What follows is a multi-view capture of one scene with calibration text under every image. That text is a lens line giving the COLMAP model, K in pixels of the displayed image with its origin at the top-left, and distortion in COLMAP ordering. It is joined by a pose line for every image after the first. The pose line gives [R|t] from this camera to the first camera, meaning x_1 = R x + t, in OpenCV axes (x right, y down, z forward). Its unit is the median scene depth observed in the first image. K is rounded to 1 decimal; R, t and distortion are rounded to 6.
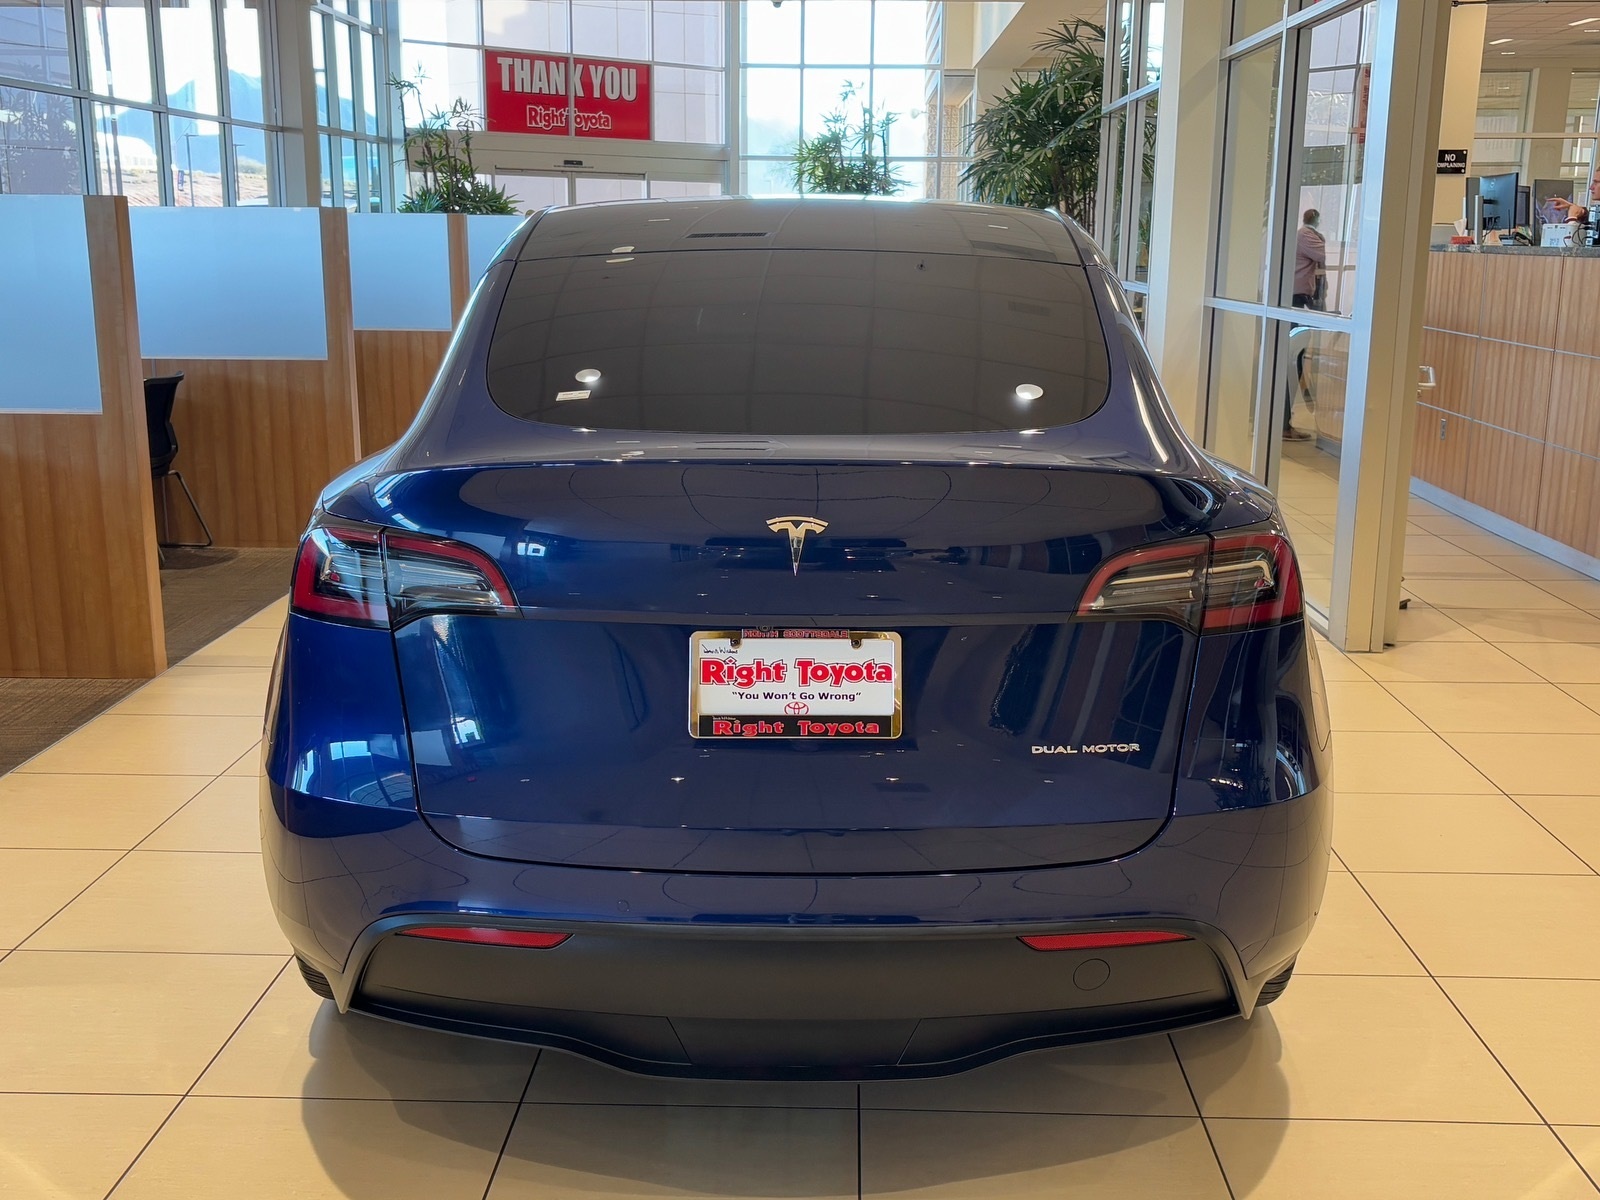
lens RADIAL K [[1708.4, 0, 795.9], [0, 1708.4, 599.2], [0, 0, 1]] dist [0.046540, 0.000000]
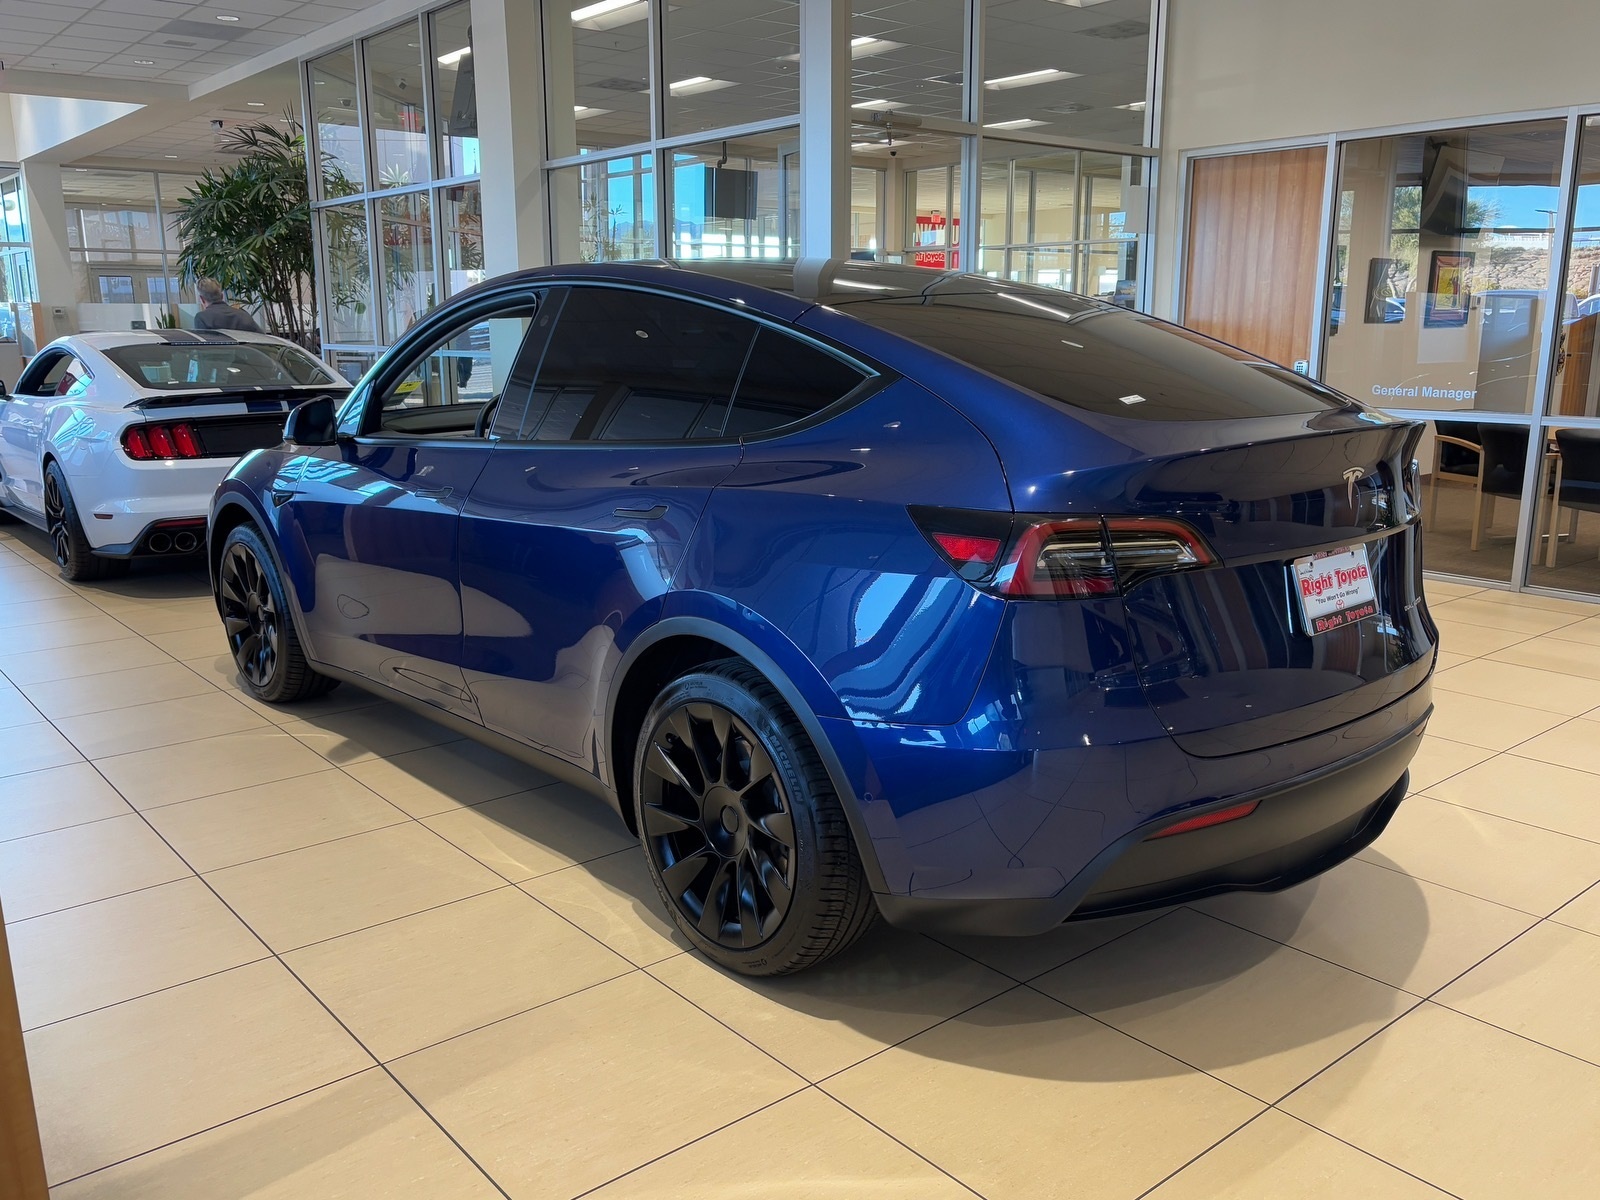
lens RADIAL K [[1325.5, 0, 799.7], [0, 1325.5, 609.0], [0, 0, 1]] dist [0.019385, 0.001170]
pose [[0.744725, -0.152411, 0.649735, -0.126158], [0.149170, 0.986957, 0.060535, -0.007921], [-0.650487, 0.051839, 0.757746, 0.054431]]
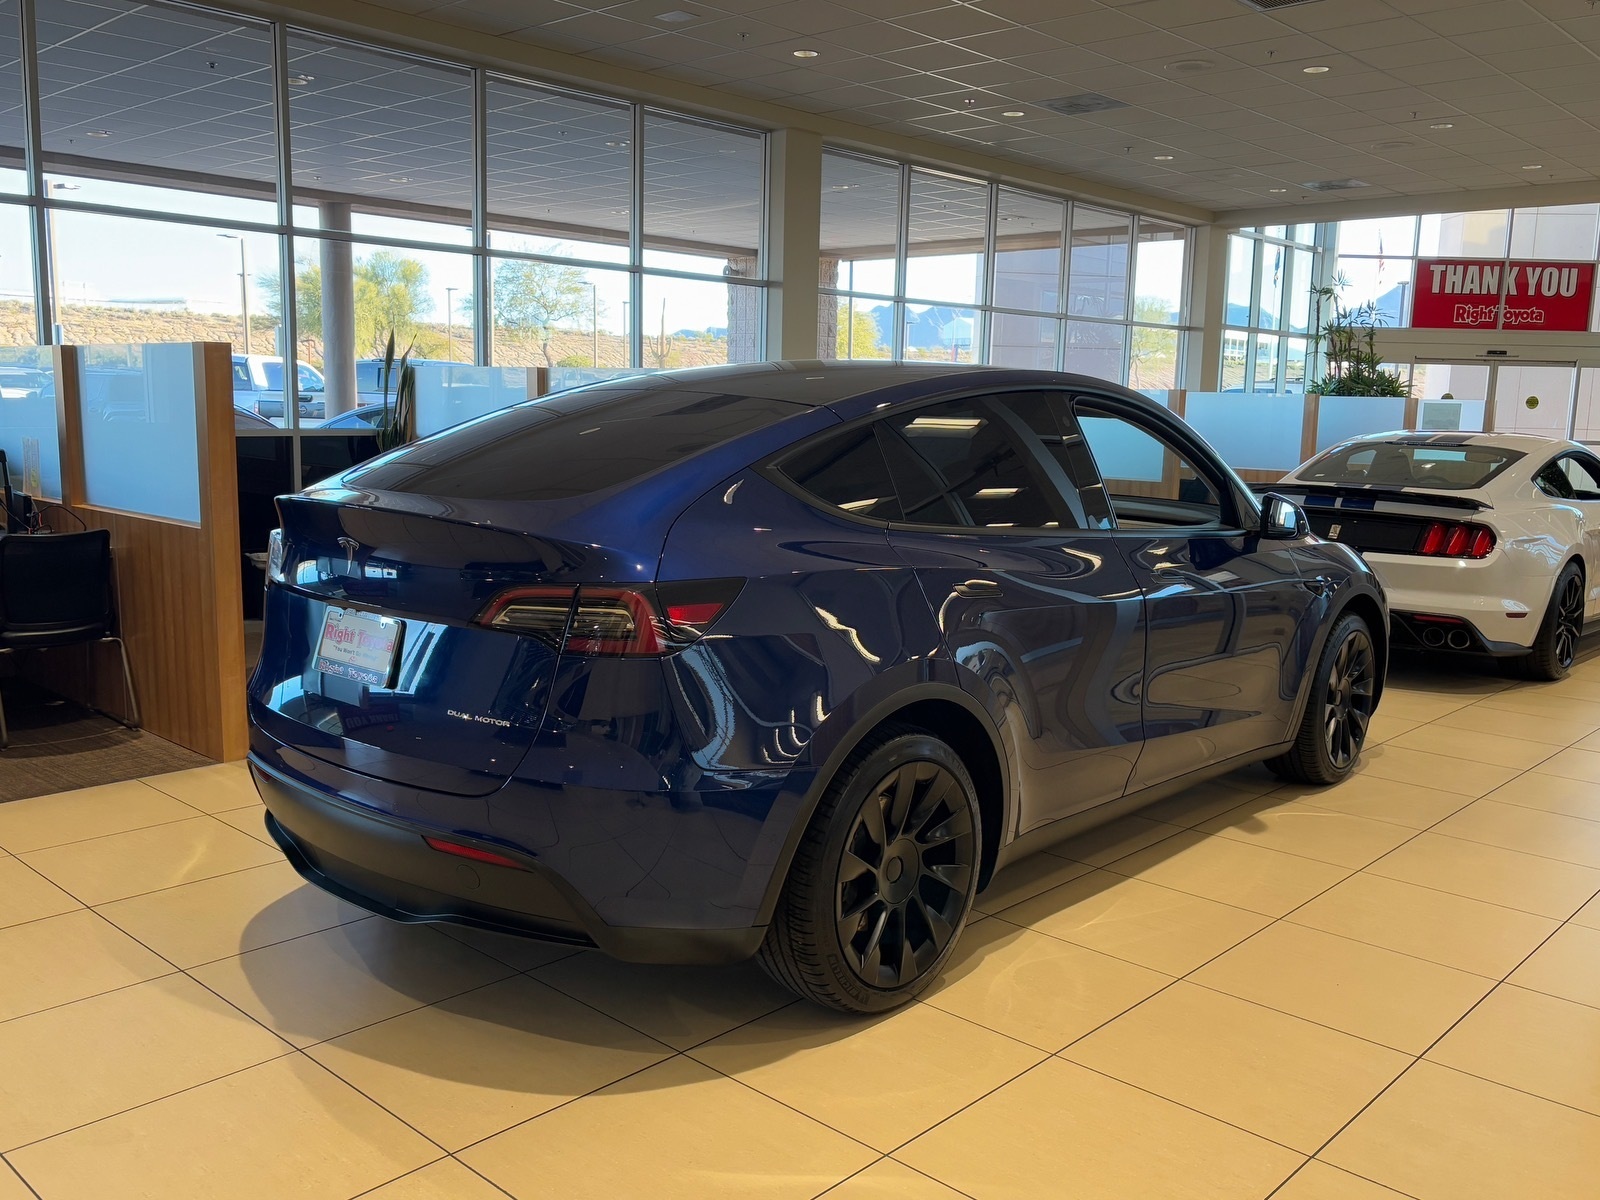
lens RADIAL K [[1388.8, 0, 802.4], [0, 1388.8, 601.2], [0, 0, 1]] dist [0.009605, 0.016580]
pose [[0.757060, 0.108082, -0.644343, 0.136332], [-0.158053, 0.987226, -0.020104, -0.003591], [0.633940, 0.117061, 0.764472, 0.032694]]
